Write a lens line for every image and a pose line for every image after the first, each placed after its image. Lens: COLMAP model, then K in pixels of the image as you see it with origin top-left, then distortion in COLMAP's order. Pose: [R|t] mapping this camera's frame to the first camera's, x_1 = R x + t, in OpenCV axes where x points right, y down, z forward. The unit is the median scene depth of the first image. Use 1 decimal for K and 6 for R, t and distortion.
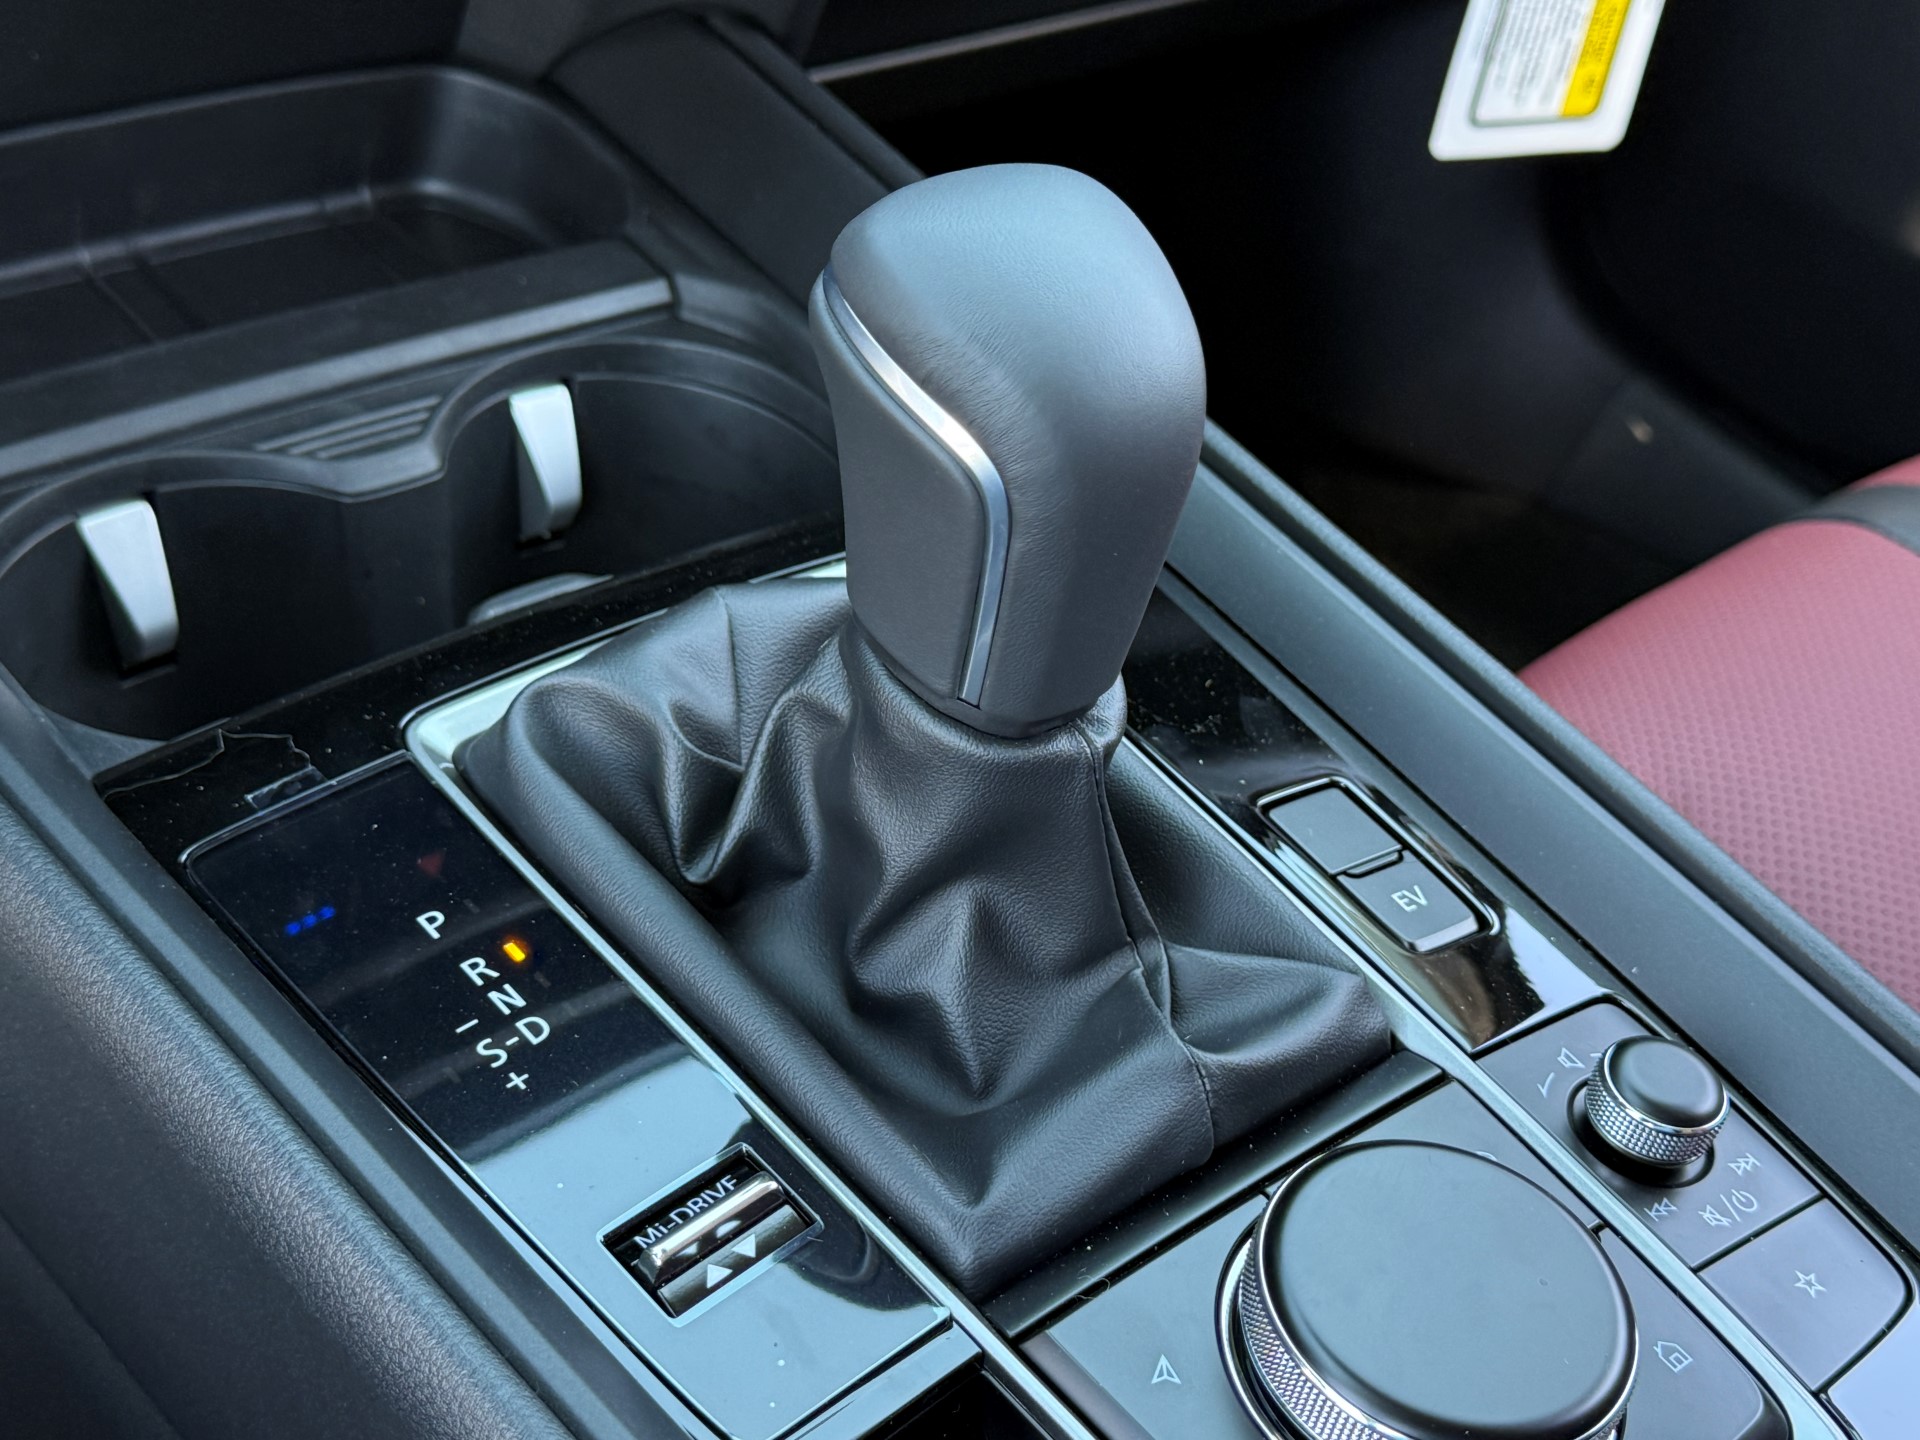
lens RADIAL K [[2472.8, 0, 960.0], [0, 2472.8, 720.0], [0, 0, 1]] dist [0.169200, -0.344942]
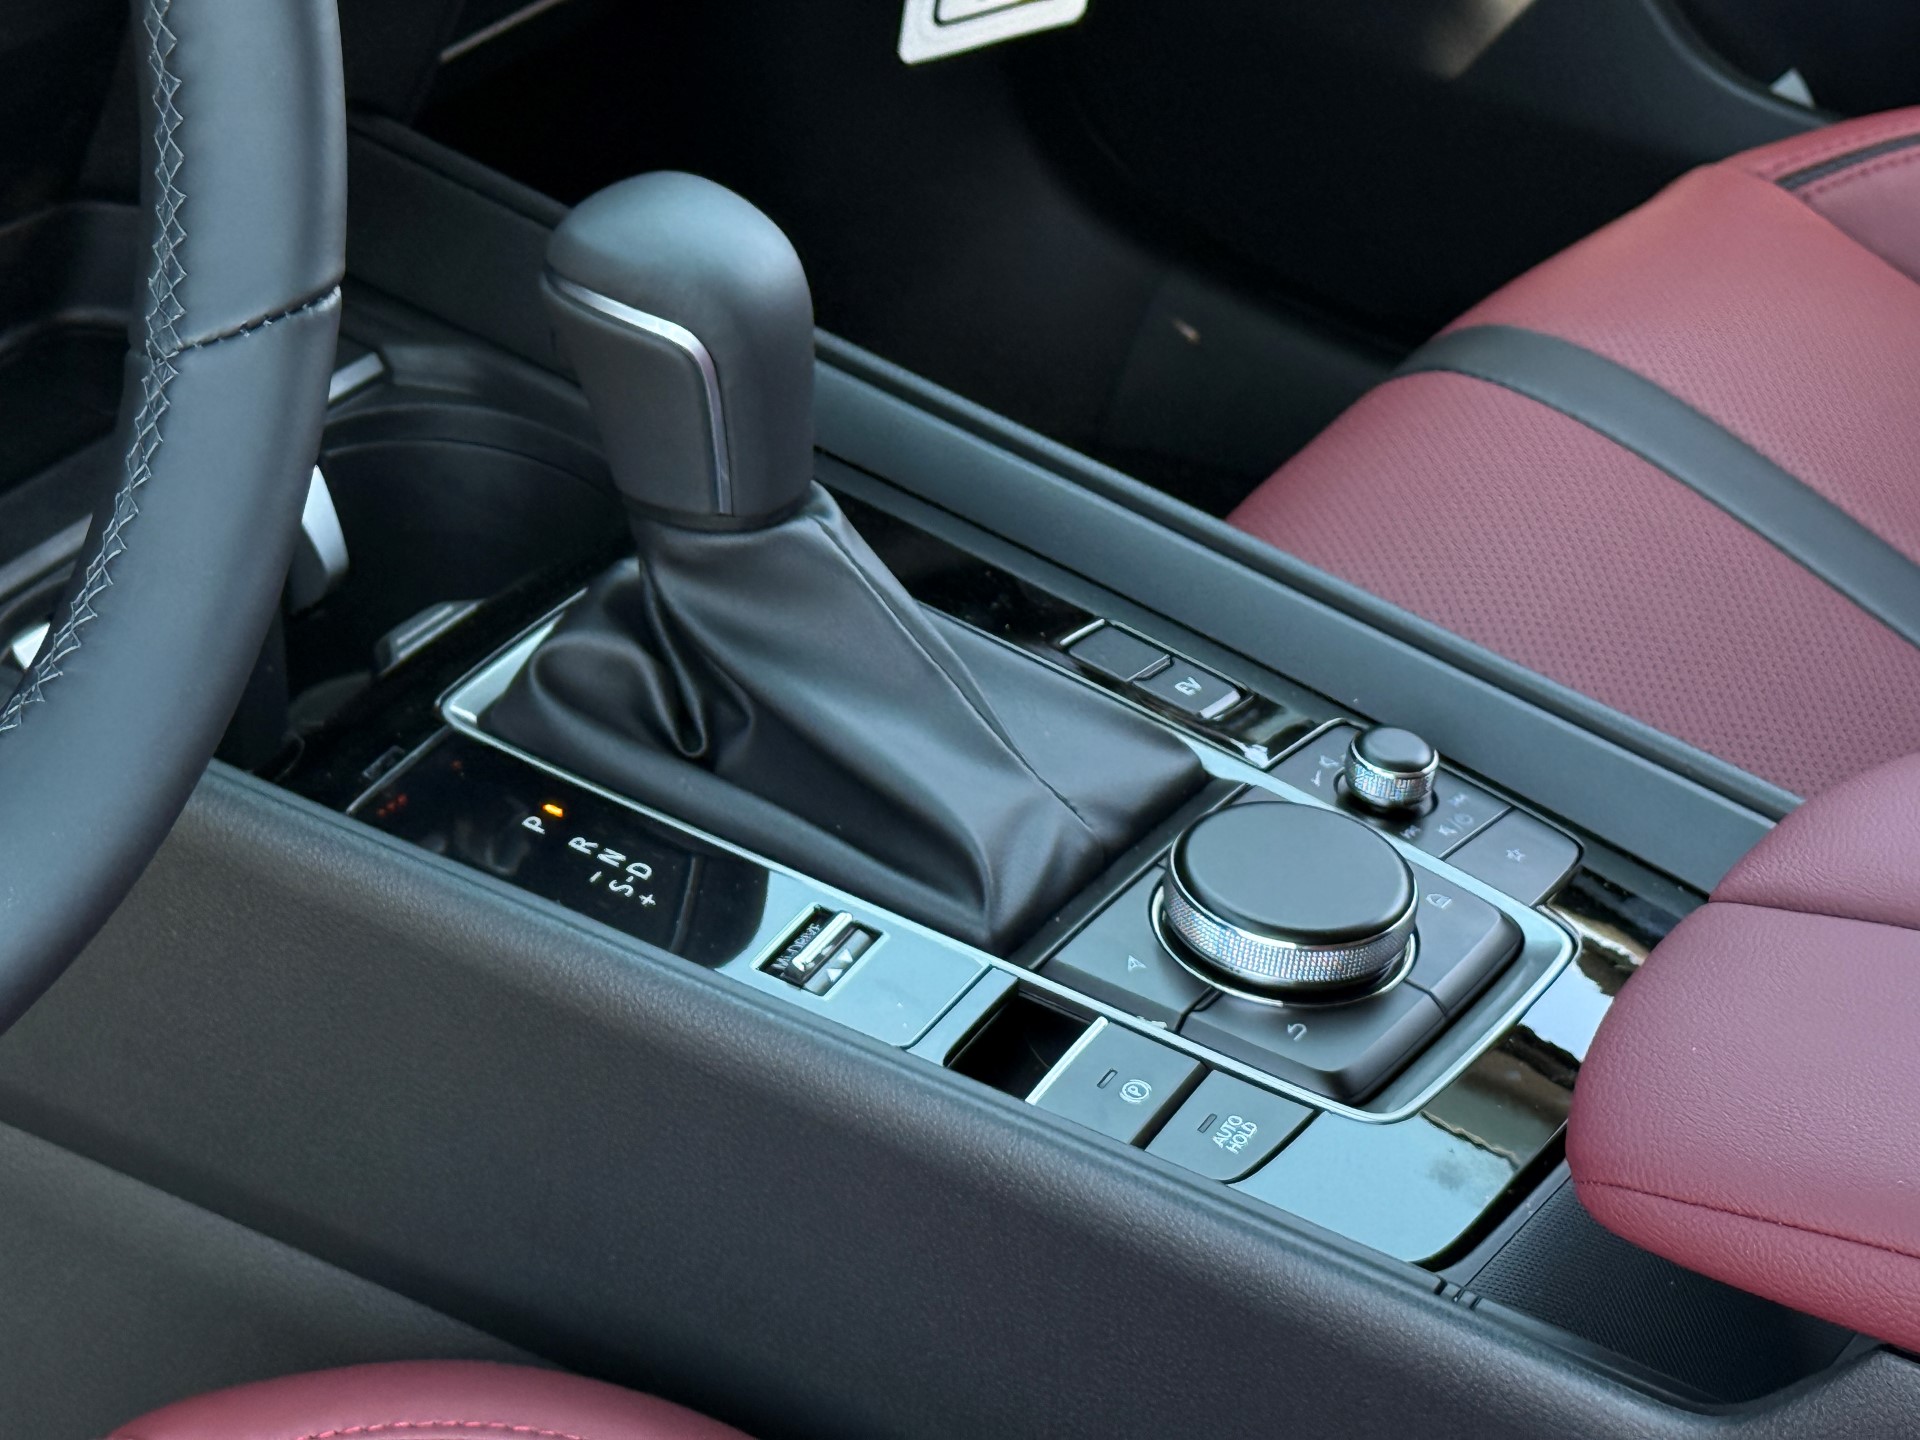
lens RADIAL K [[5319.4, 0, 960.0], [0, 5319.4, 720.0], [0, 0, 1]] dist [0.073455, 1.503195]
pose [[0.950924, -0.206441, 0.230490, -0.653766], [0.223792, 0.973272, -0.051569, 0.229493], [-0.213683, 0.100620, 0.971707, -1.907745]]
